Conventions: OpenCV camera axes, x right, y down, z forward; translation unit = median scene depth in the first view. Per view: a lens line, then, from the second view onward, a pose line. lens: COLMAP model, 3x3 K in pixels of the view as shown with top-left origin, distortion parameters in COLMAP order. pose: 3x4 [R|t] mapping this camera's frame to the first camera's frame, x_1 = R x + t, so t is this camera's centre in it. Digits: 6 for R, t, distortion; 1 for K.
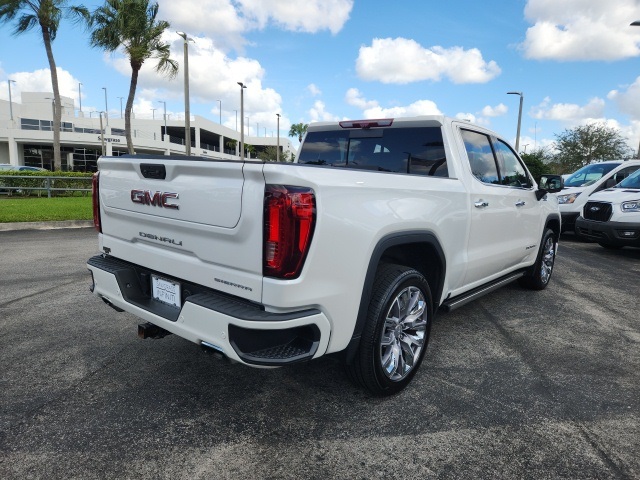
lens RADIAL K [[424.8, 0, 329.0], [0, 424.8, 242.9], [0, 0, 1]] dist [0.076012, -0.062108]
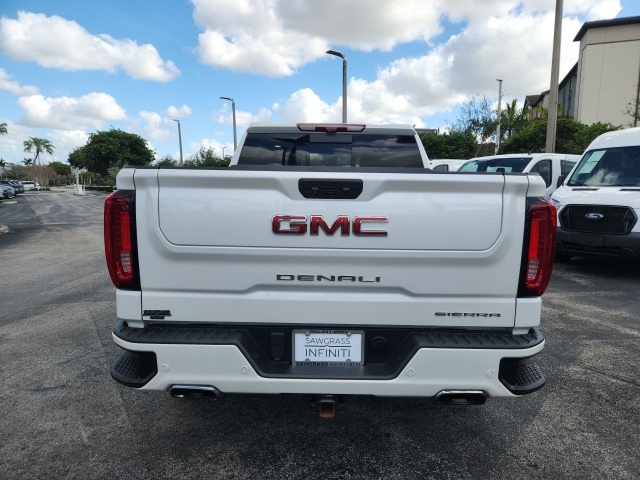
lens RADIAL K [[424.8, 0, 329.3], [0, 424.8, 252.0], [0, 0, 1]] dist [0.076012, -0.062108]
pose [[0.779641, -0.127789, 0.613049, -0.605023], [0.116278, 0.991475, 0.058795, -0.071443], [-0.615337, 0.025445, 0.787854, 0.303764]]
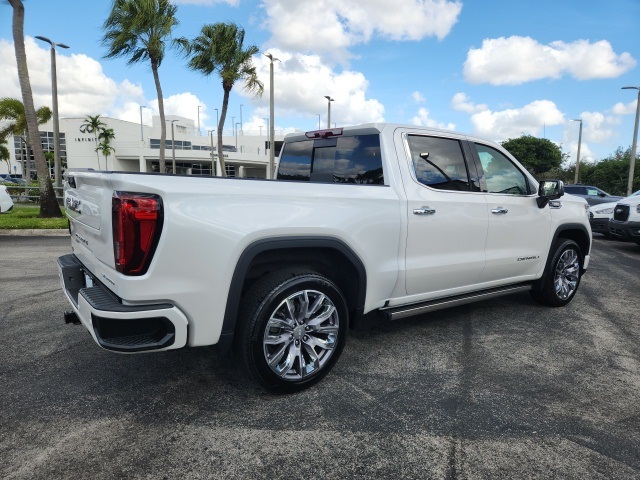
lens RADIAL K [[424.8, 0, 329.1], [0, 424.8, 246.1], [0, 0, 1]] dist [0.076012, -0.062108]
pose [[0.972718, 0.019665, -0.231155, 0.388186], [-0.022980, 0.999668, -0.011656, 0.005303], [0.230849, 0.016649, 0.972847, 0.004352]]
